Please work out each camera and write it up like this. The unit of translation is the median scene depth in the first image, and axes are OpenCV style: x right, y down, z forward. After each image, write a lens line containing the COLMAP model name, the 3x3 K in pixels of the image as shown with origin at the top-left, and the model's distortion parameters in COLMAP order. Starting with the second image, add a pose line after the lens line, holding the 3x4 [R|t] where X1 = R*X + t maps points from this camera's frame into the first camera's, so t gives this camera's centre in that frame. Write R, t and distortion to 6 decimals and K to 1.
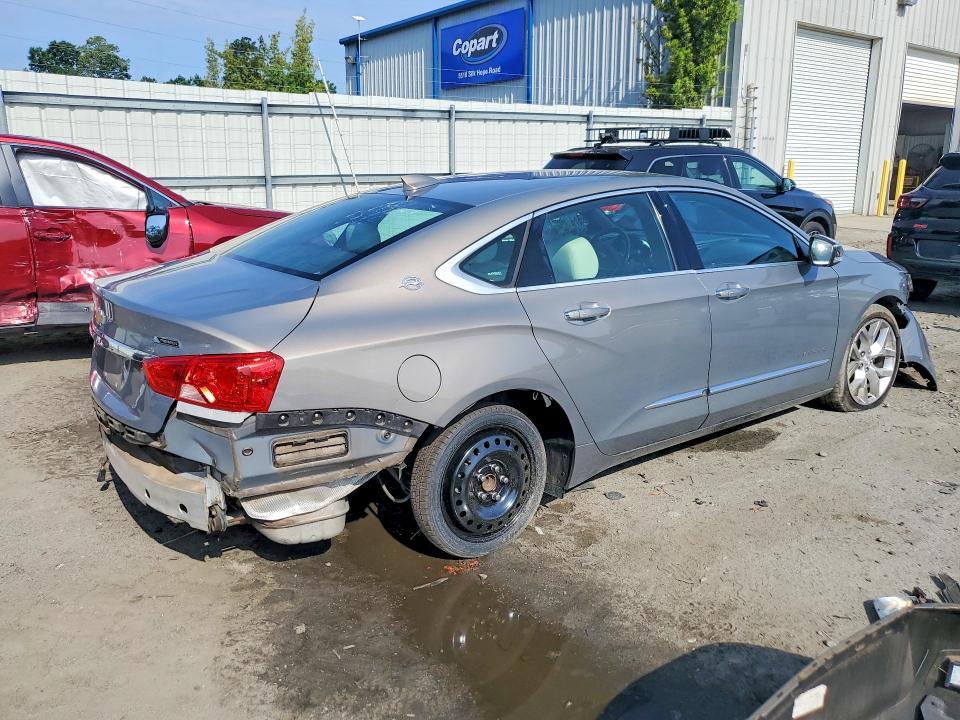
lens RADIAL K [[781.5, 0, 481.9], [0, 781.5, 357.0], [0, 0, 1]] dist [0.024021, -0.015353]
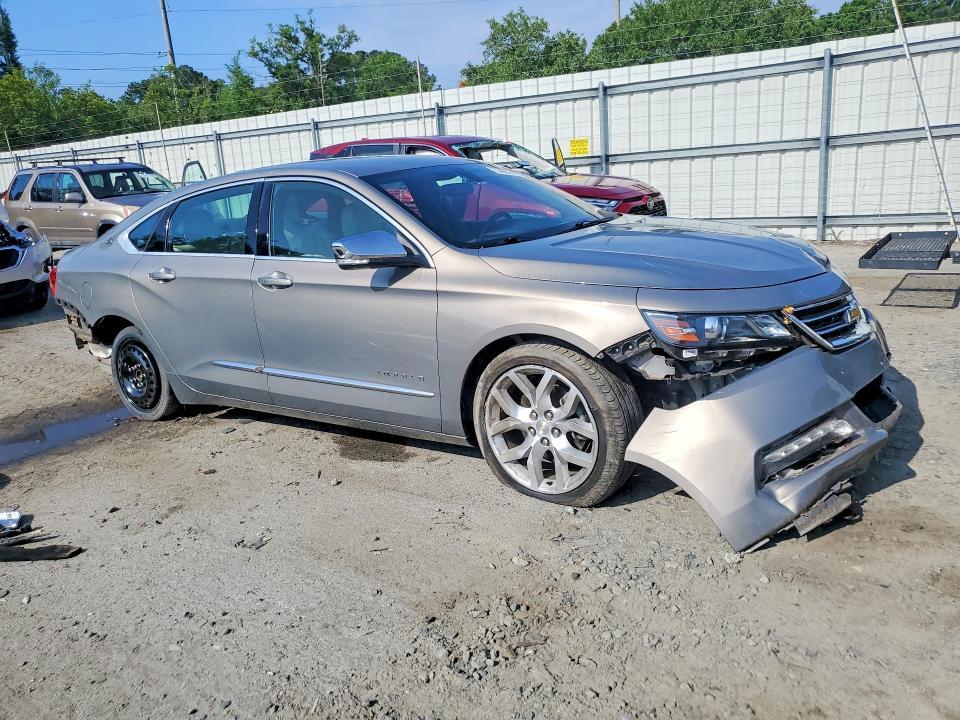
lens RADIAL K [[781.5, 0, 481.0], [0, 781.5, 363.2], [0, 0, 1]] dist [0.024021, -0.015353]
pose [[0.299841, 0.215615, -0.929304, 1.158128], [-0.152152, 0.972463, 0.176536, -0.168339], [0.941778, 0.088463, 0.324390, 0.785002]]
